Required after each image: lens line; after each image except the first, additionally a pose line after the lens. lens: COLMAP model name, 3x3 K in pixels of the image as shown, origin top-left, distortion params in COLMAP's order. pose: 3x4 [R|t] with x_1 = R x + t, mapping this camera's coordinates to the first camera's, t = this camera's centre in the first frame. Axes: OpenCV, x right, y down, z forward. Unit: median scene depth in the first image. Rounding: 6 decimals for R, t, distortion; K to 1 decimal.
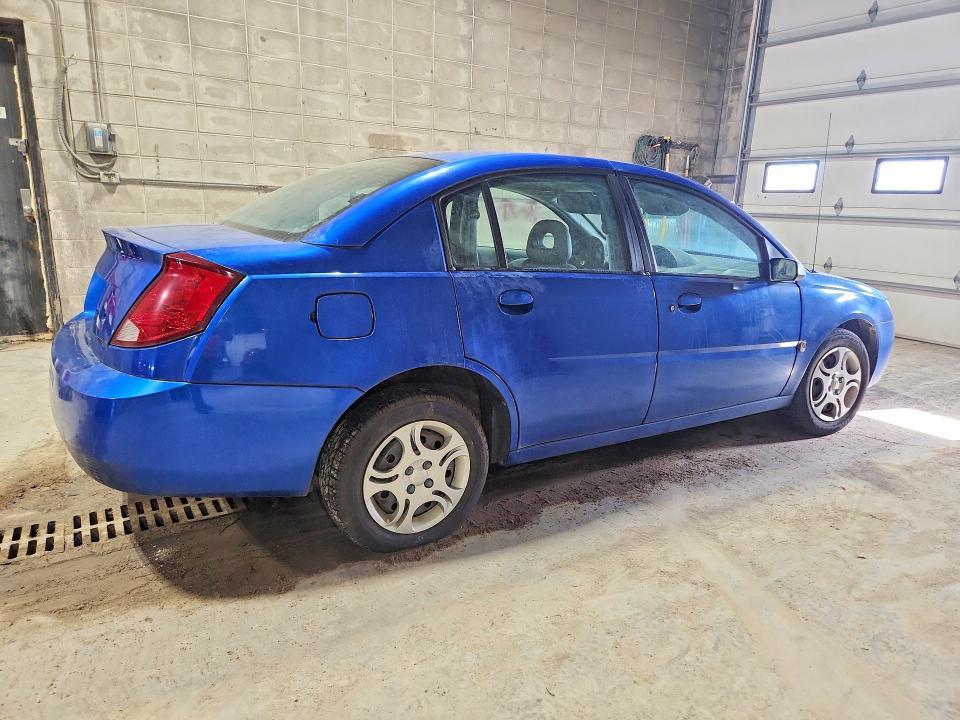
lens RADIAL K [[677.1, 0, 486.2], [0, 677.1, 363.3], [0, 0, 1]] dist [0.044376, -0.036610]
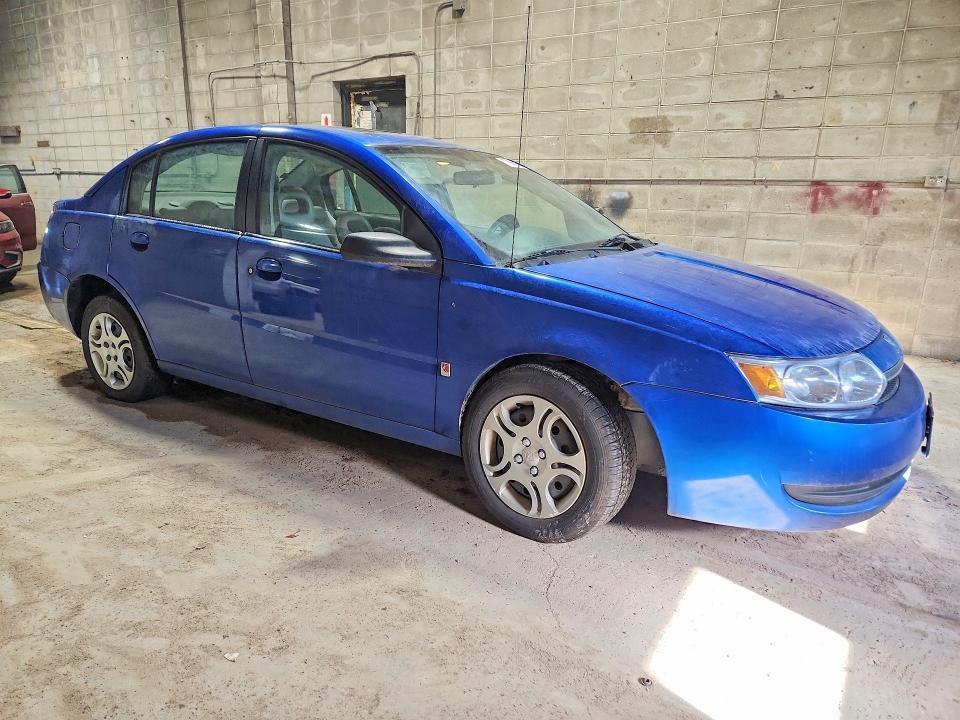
lens RADIAL K [[664.2, 0, 478.5], [0, 664.2, 366.3], [0, 0, 1]] dist [0.045369, -0.032417]
pose [[0.391191, 0.208683, -0.896338, 0.777678], [-0.217509, 0.967324, 0.130282, -0.088767], [0.894237, 0.143997, 0.423799, 0.536974]]
